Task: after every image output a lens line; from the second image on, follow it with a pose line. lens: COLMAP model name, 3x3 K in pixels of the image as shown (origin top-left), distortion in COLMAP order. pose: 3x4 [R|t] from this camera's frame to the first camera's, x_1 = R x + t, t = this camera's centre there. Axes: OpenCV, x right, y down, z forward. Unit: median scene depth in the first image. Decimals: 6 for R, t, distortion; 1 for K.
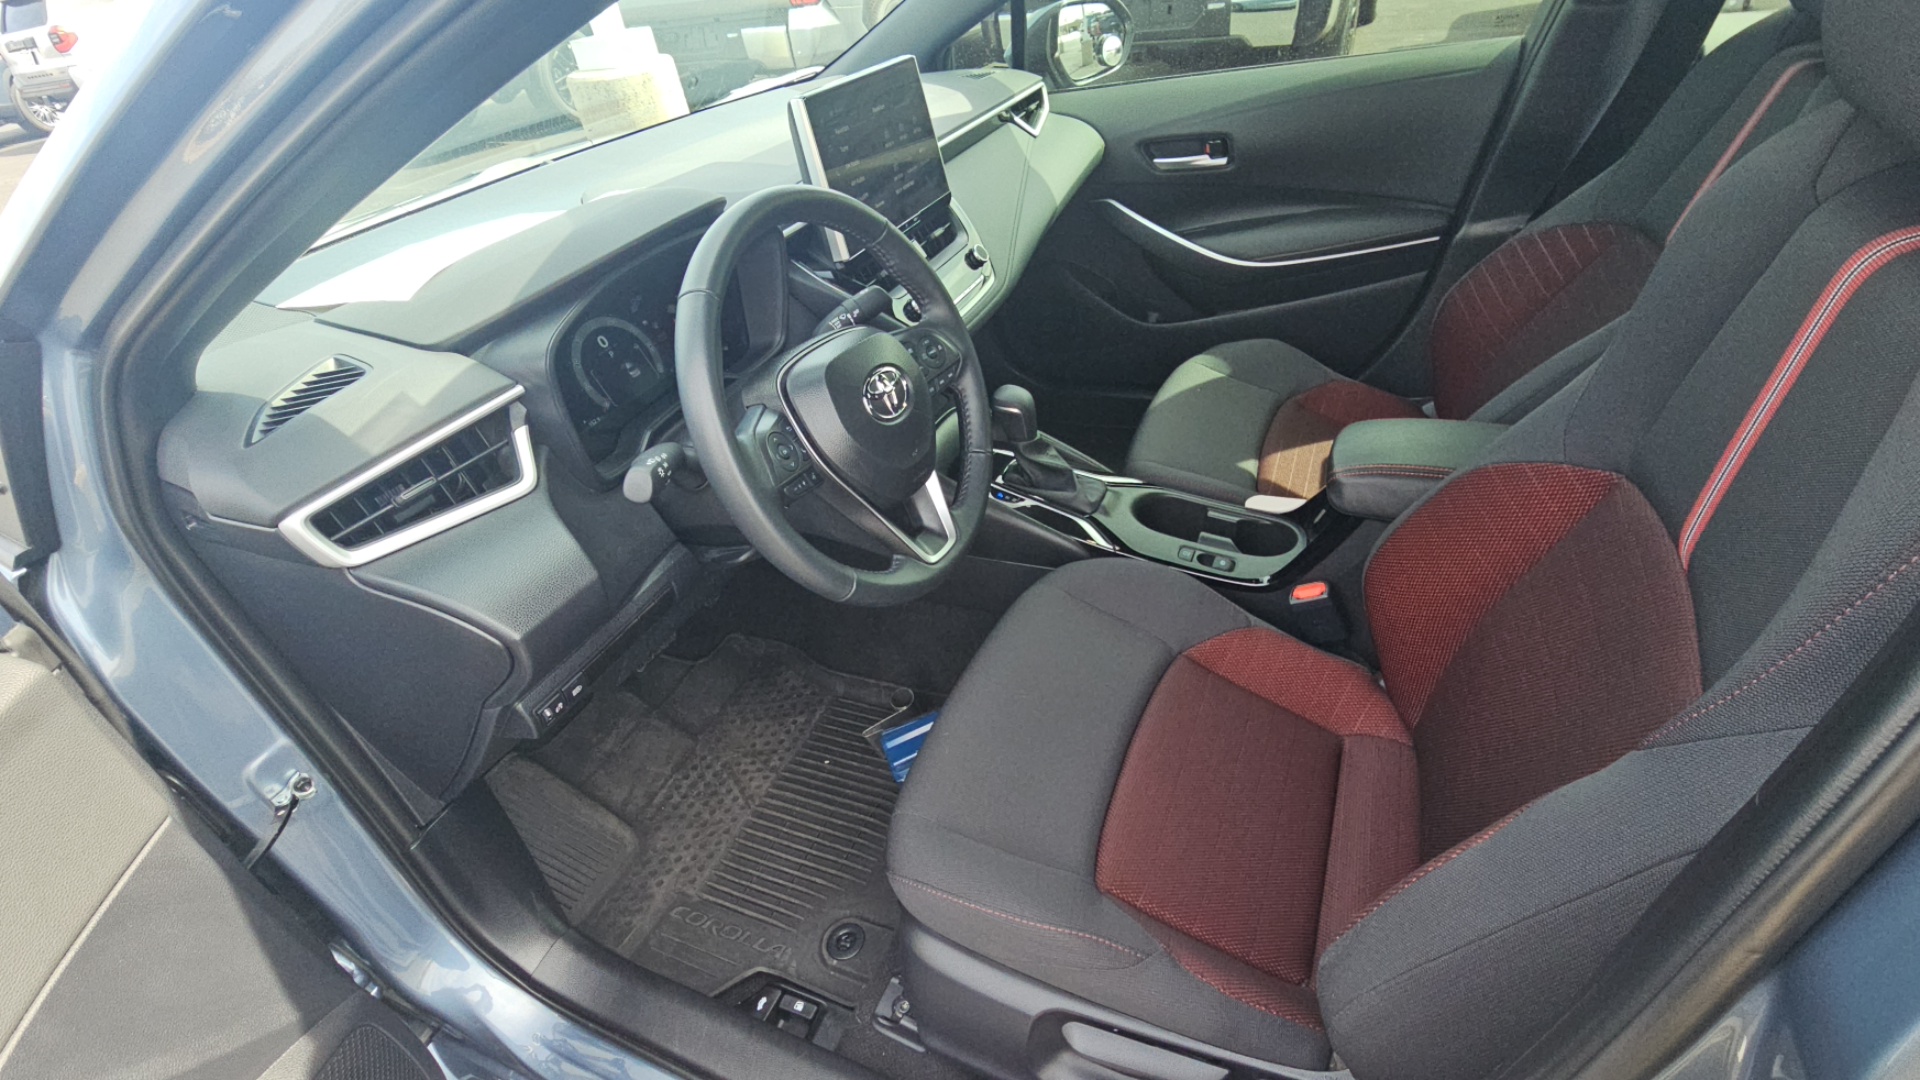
lens RADIAL K [[856.1, 0, 979.6], [0, 856.1, 545.8], [0, 0, 1]] dist [0.006939, -0.006210]
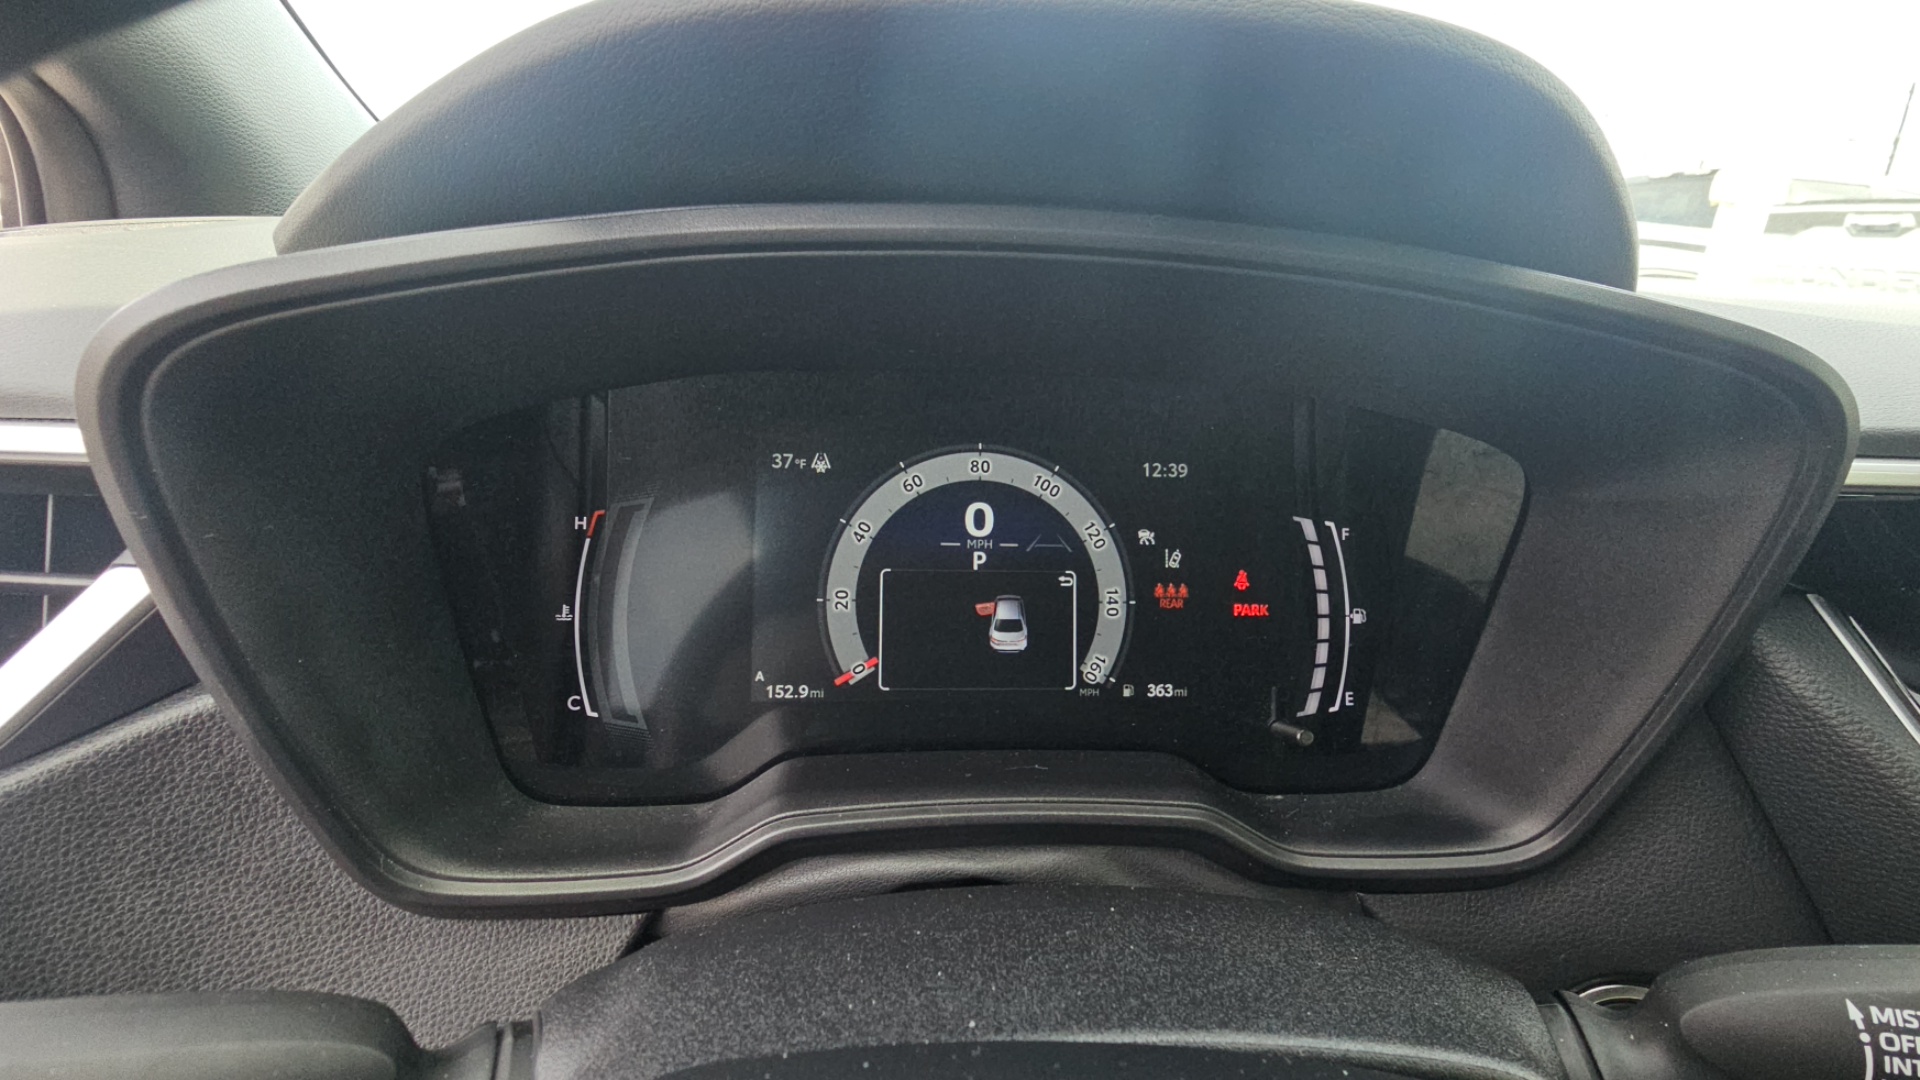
lens RADIAL K [[847.1, 0, 978.5], [0, 847.1, 554.3], [0, 0, 1]] dist [0.007746, -0.008135]
pose [[0.461964, 0.397701, -0.792731, -0.119468], [-0.600995, 0.797689, 0.049959, -0.175590], [0.652222, 0.453349, 0.607521, 0.576396]]
